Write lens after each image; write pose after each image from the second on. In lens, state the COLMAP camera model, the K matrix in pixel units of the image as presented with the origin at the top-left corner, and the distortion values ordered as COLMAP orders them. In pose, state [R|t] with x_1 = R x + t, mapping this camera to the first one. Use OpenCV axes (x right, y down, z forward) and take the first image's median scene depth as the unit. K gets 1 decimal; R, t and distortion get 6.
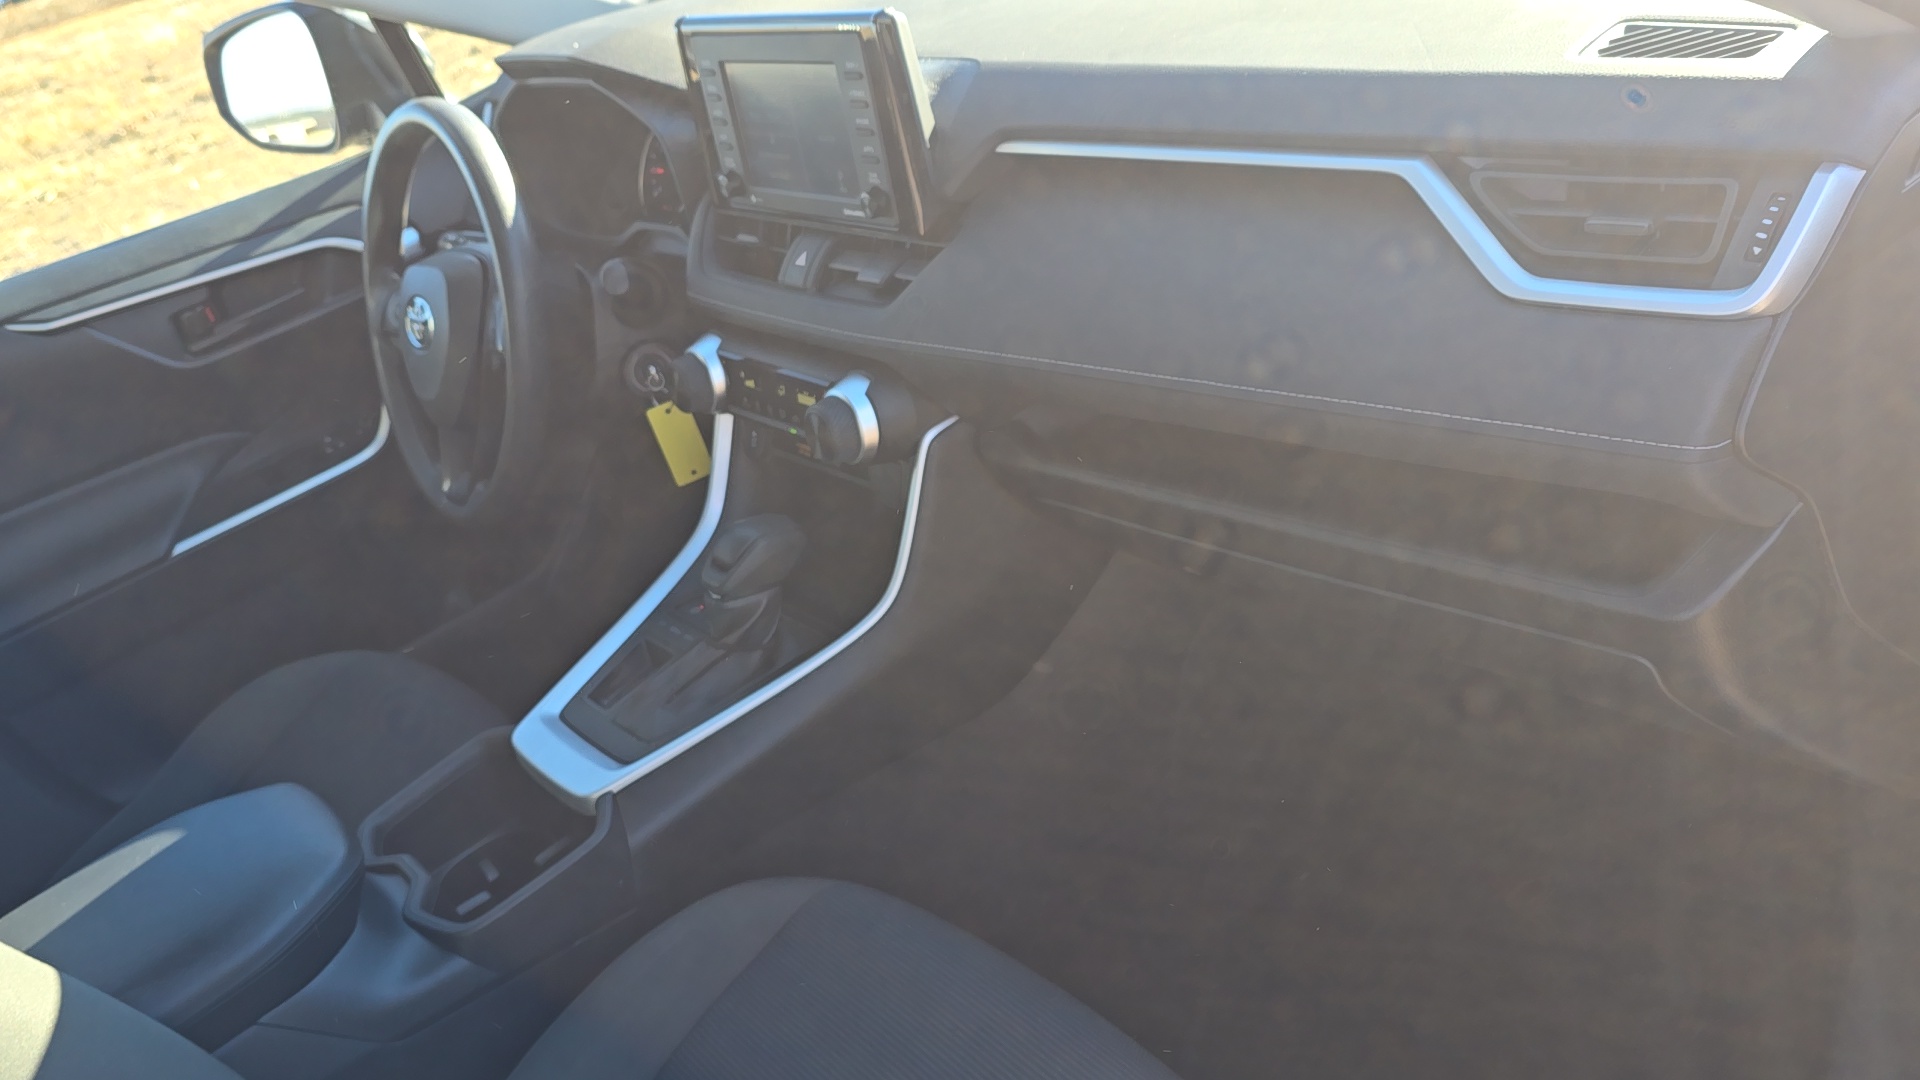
lens RADIAL K [[1607.3, 0, 955.5], [0, 1607.3, 541.8], [0, 0, 1]] dist [-0.002872, 0.007540]
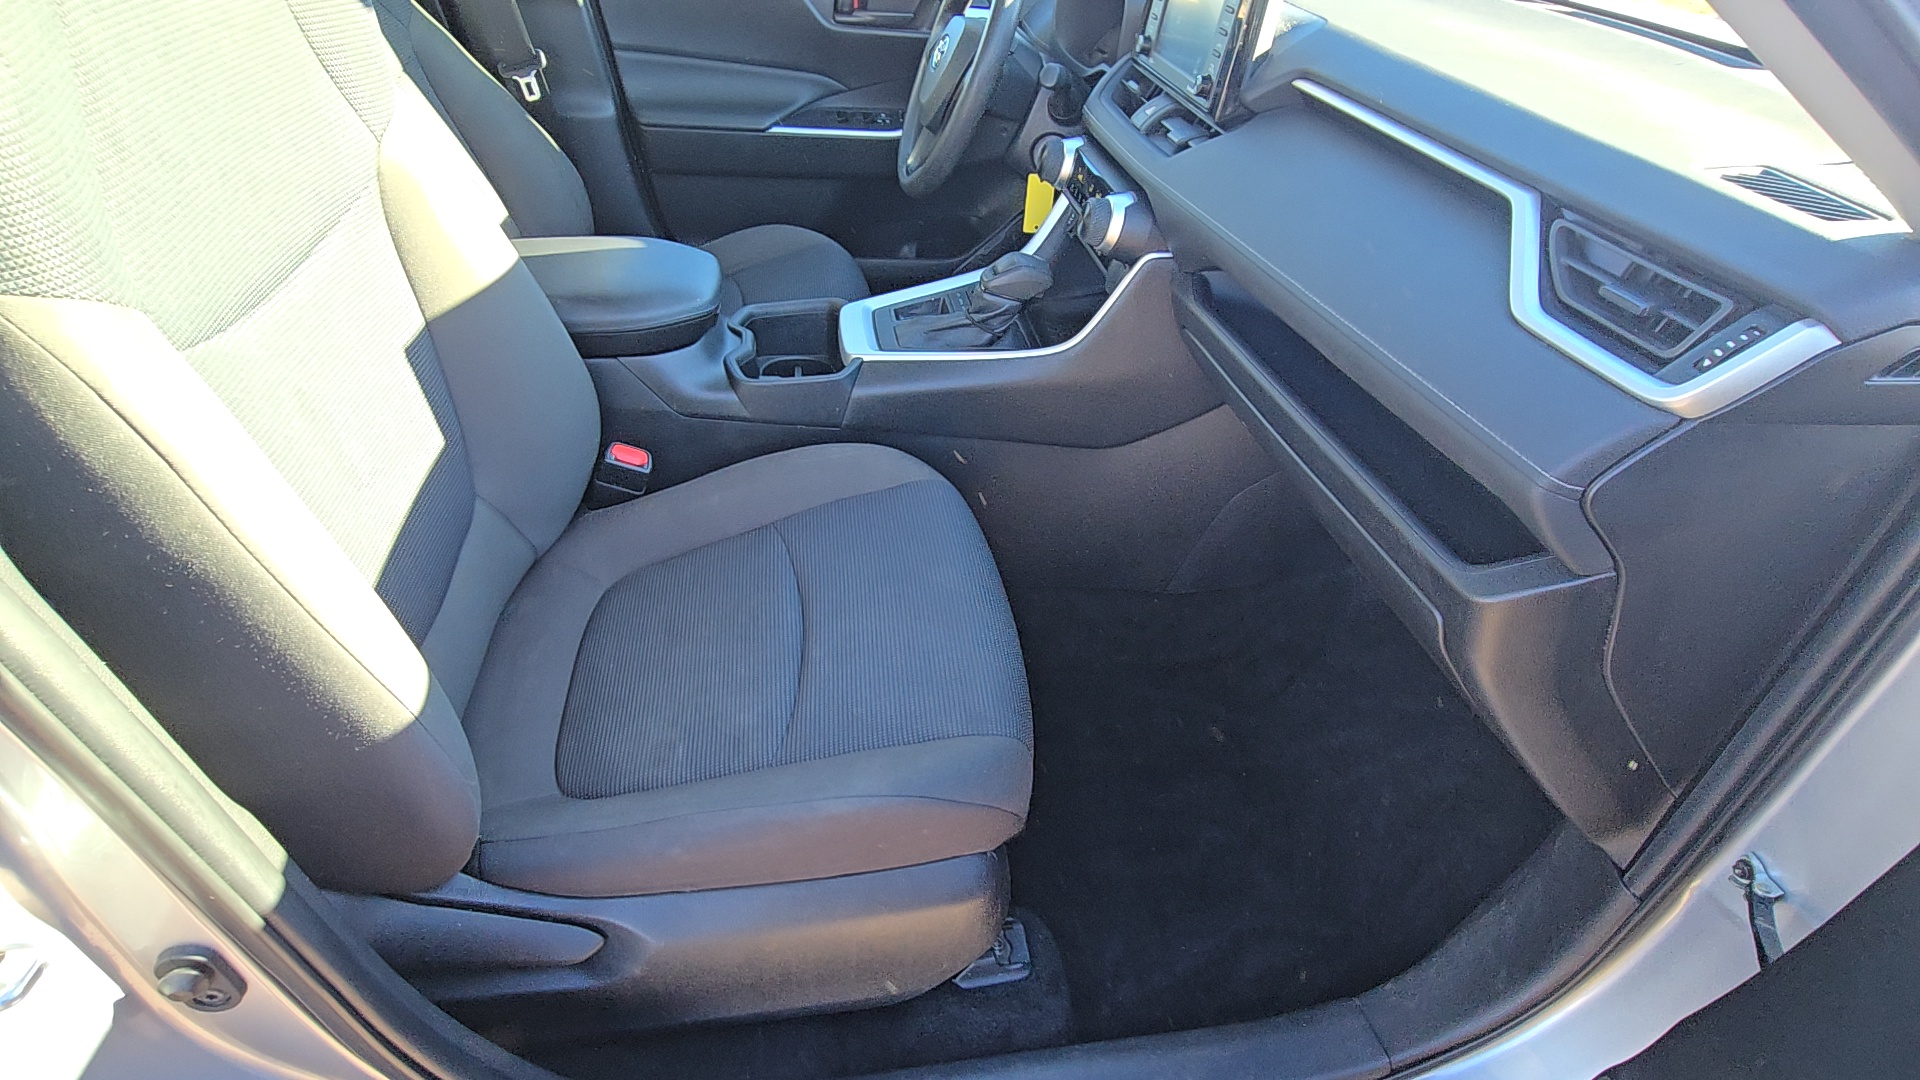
lens RADIAL K [[970.4, 0, 956.3], [0, 970.4, 529.9], [0, 0, 1]] dist [-0.000674, 0.003043]
pose [[0.814240, 0.548481, -0.190217, 0.142532], [-0.501833, 0.829732, 0.244353, 0.012114], [0.291852, -0.103505, 0.950847, 0.084906]]
